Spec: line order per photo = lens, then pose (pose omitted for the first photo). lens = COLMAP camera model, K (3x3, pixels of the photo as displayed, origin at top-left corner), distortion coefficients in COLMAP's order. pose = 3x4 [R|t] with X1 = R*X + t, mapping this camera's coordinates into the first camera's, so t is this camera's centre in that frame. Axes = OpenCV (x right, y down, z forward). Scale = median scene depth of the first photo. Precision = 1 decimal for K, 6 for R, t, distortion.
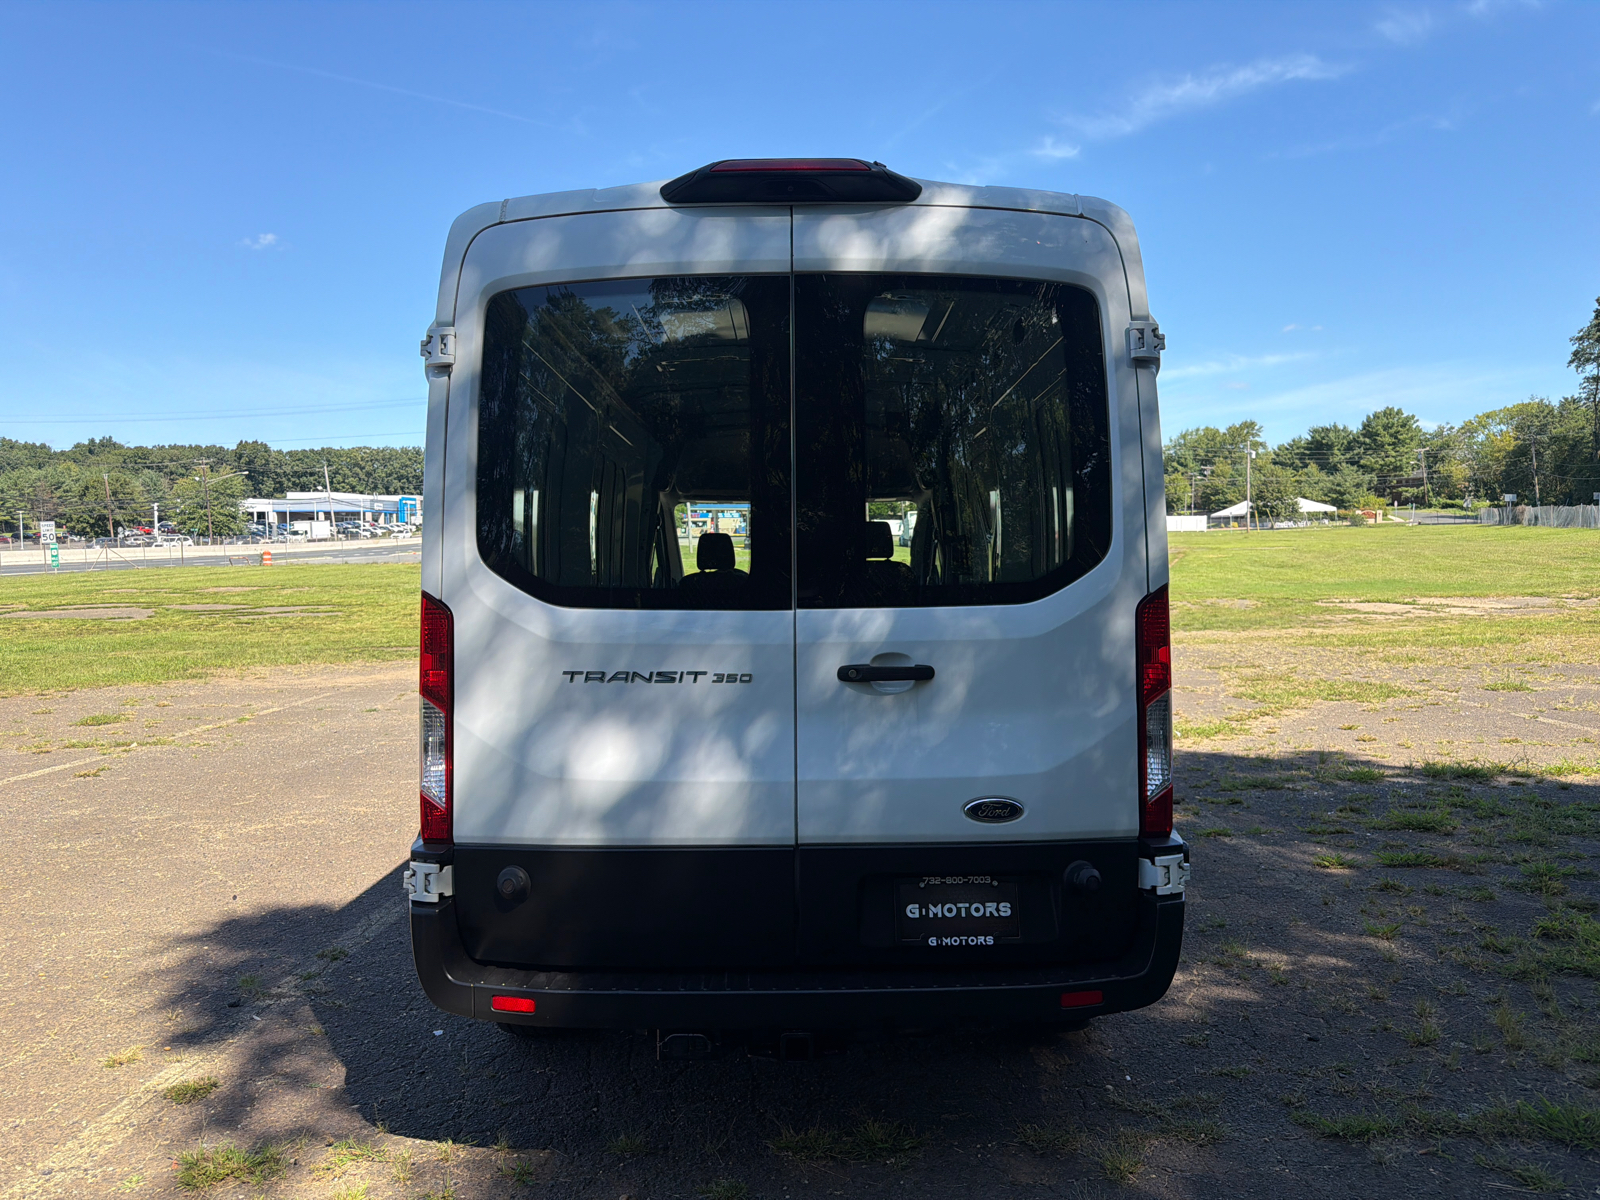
lens RADIAL K [[1141.2, 0, 800.3], [0, 1141.2, 594.7], [0, 0, 1]] dist [0.044706, -0.056356]
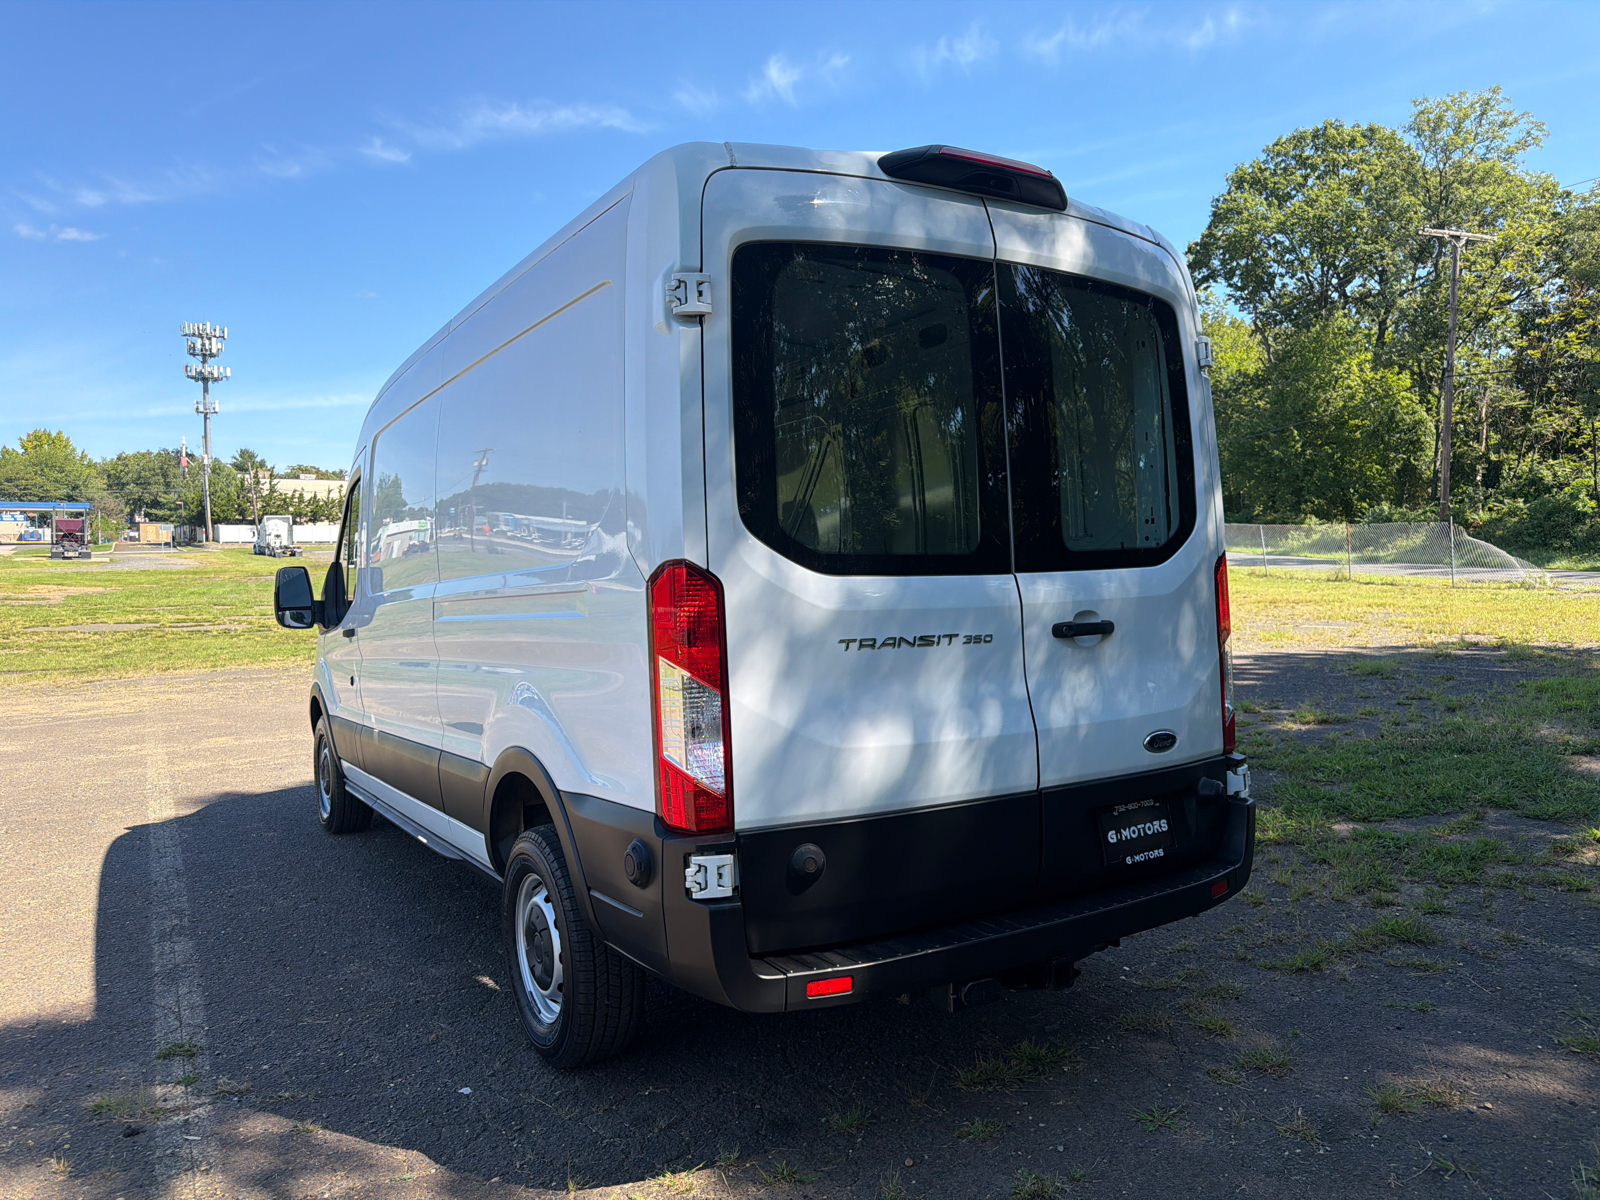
lens RADIAL K [[1151.9, 0, 798.6], [0, 1151.9, 587.1], [0, 0, 1]] dist [0.006427, 0.001158]
pose [[0.851359, -0.019244, 0.524230, -0.292132], [0.027161, 0.999604, -0.007417, 0.011128], [-0.523880, 0.020554, 0.851544, 0.071110]]
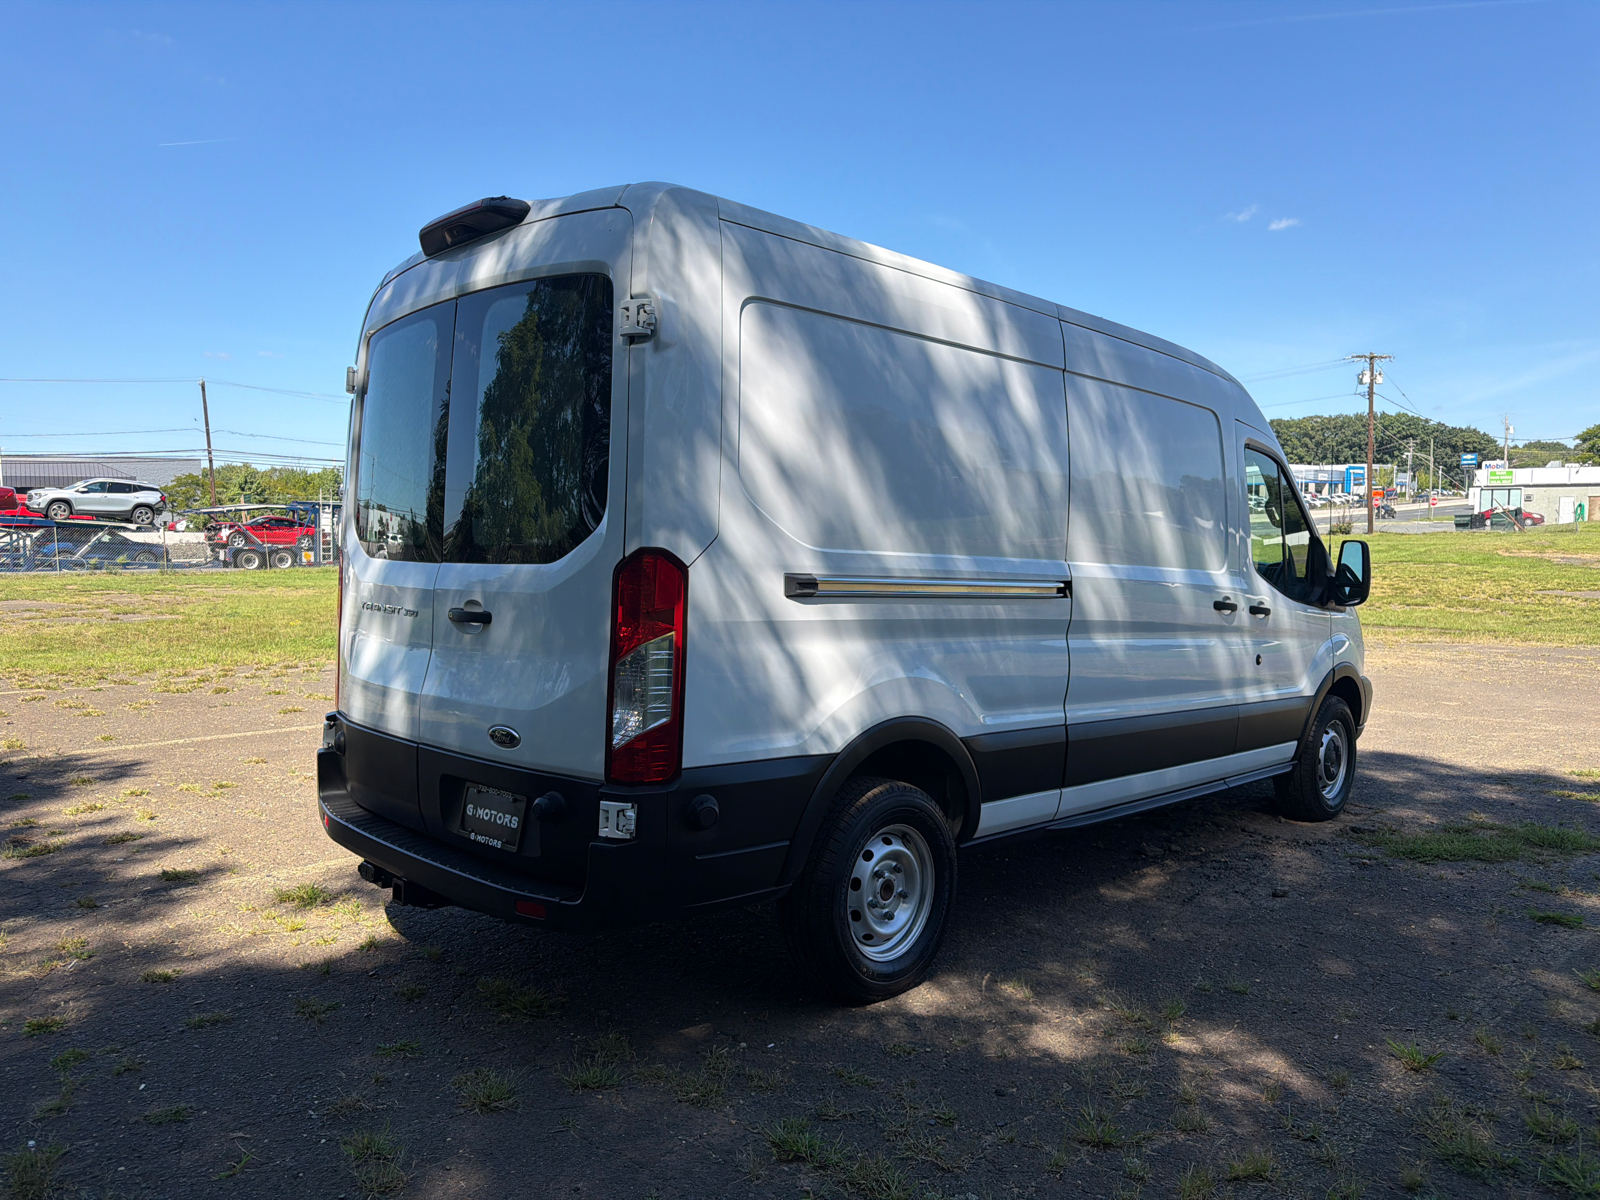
lens RADIAL K [[1141.2, 0, 800.3], [0, 1141.2, 594.7], [0, 0, 1]] dist [0.044706, -0.056356]
pose [[0.705211, 0.046631, -0.707462, 0.466745], [-0.029465, 0.998900, 0.036470, -0.004181], [0.708385, -0.004874, 0.705810, 0.146160]]
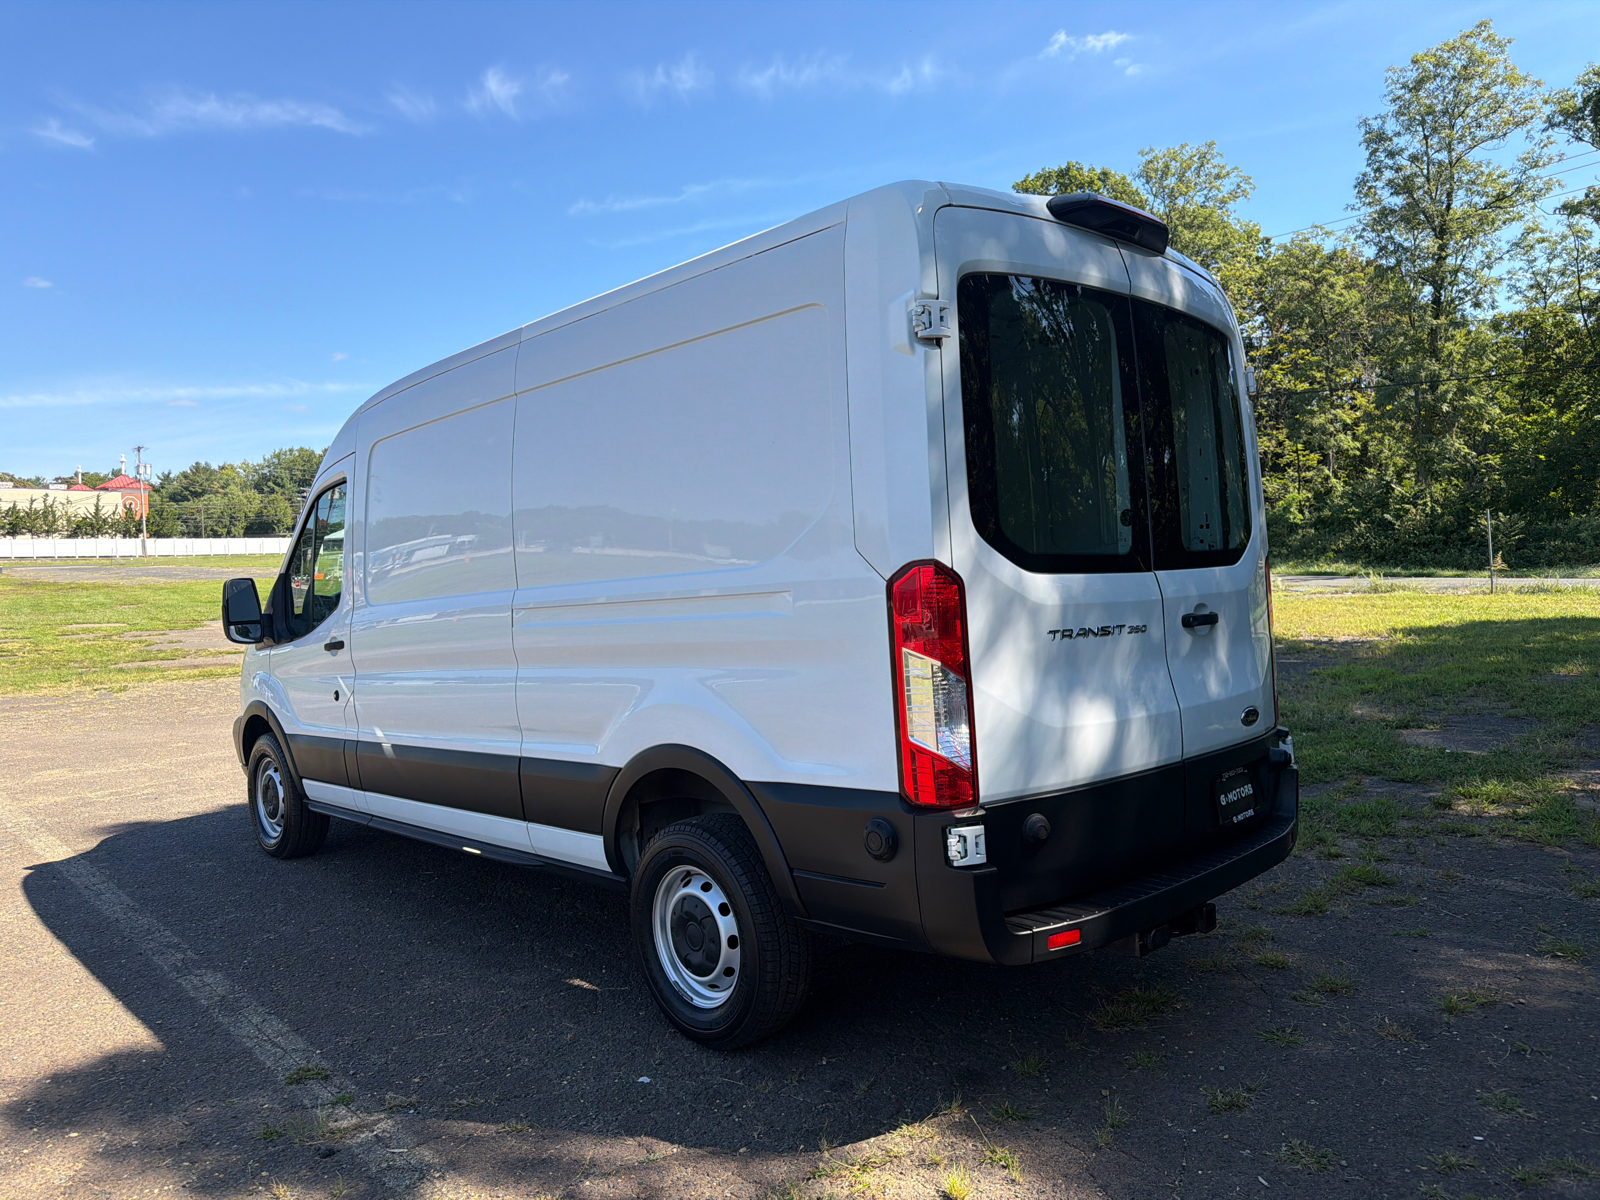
lens RADIAL K [[1141.2, 0, 800.3], [0, 1141.2, 594.7], [0, 0, 1]] dist [0.044706, -0.056356]
pose [[0.724689, -0.028151, 0.688501, -0.440845], [0.042349, 0.999096, -0.003725, 0.010436], [-0.687773, 0.031857, 0.725226, 0.143895]]
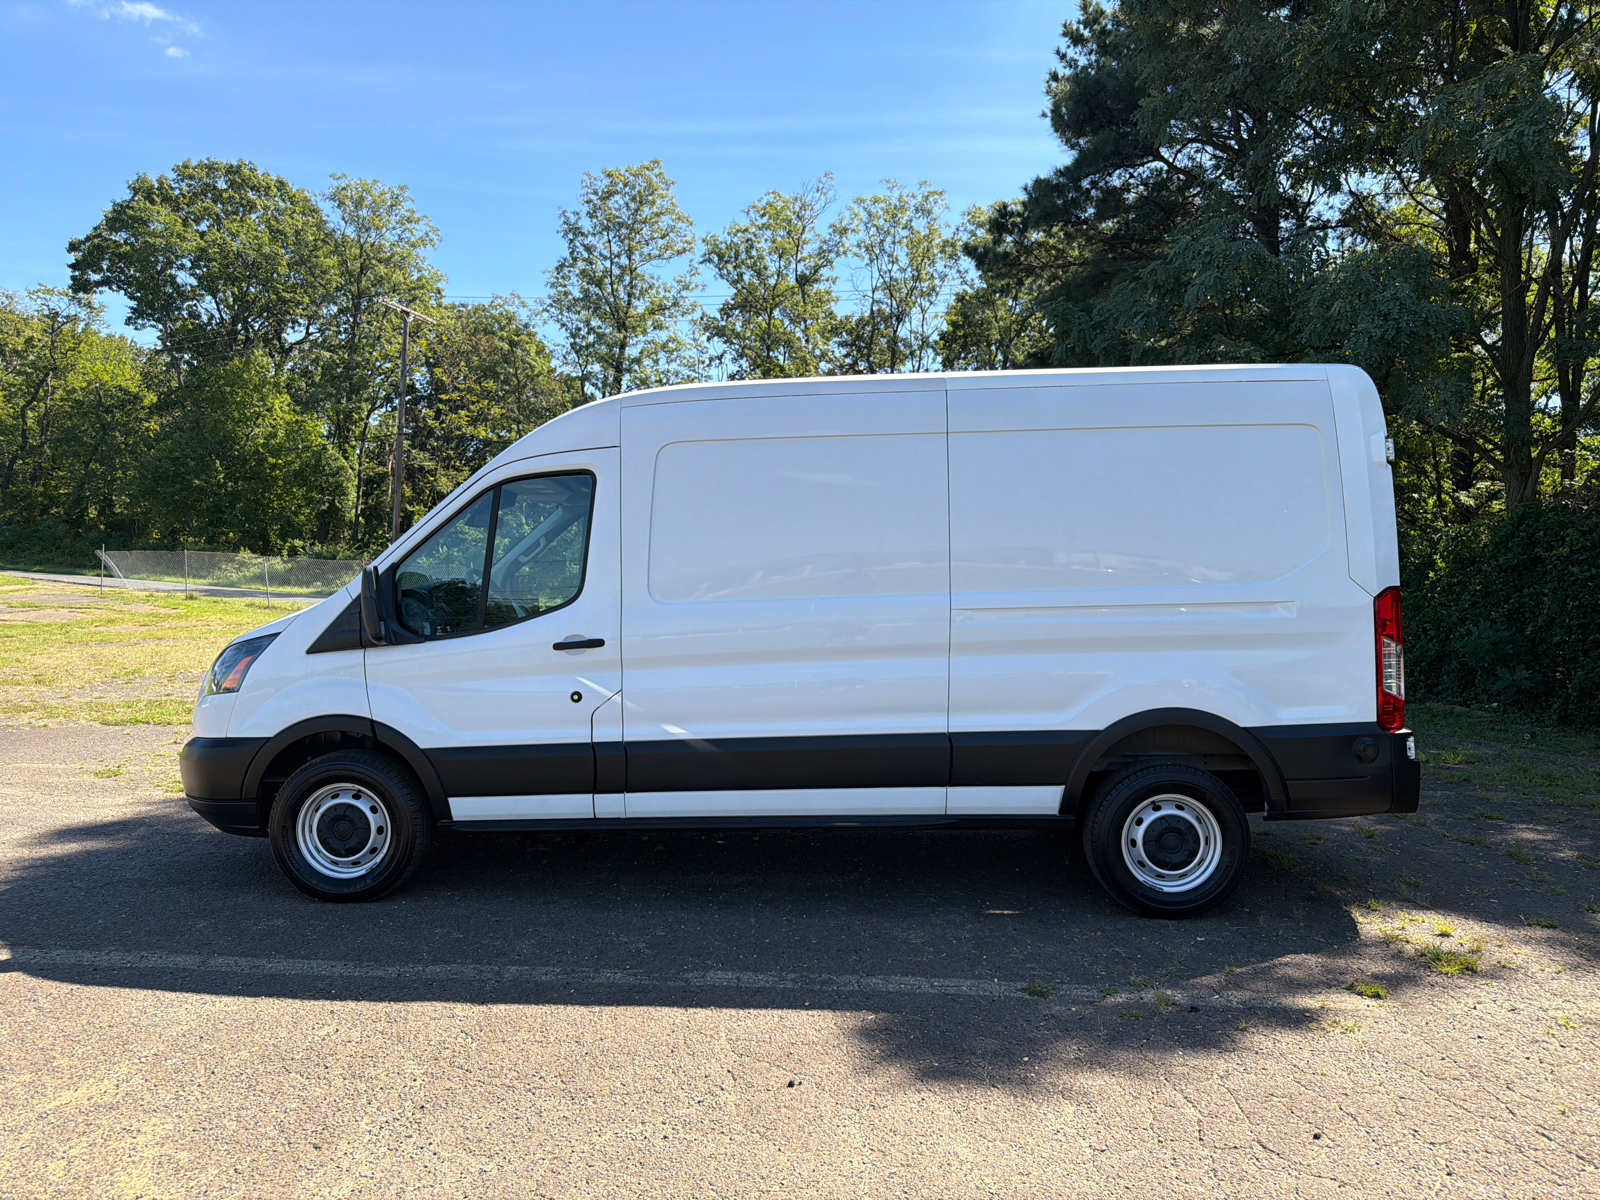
lens RADIAL K [[1124.0, 0, 824.1], [0, 1124.0, 604.2], [0, 0, 1]] dist [0.097920, -0.203900]
pose [[0.024648, 0.002394, 0.999693, -0.886102], [0.010948, 0.999937, -0.002664, 0.006805], [-0.999636, 0.011011, 0.024621, 0.803269]]
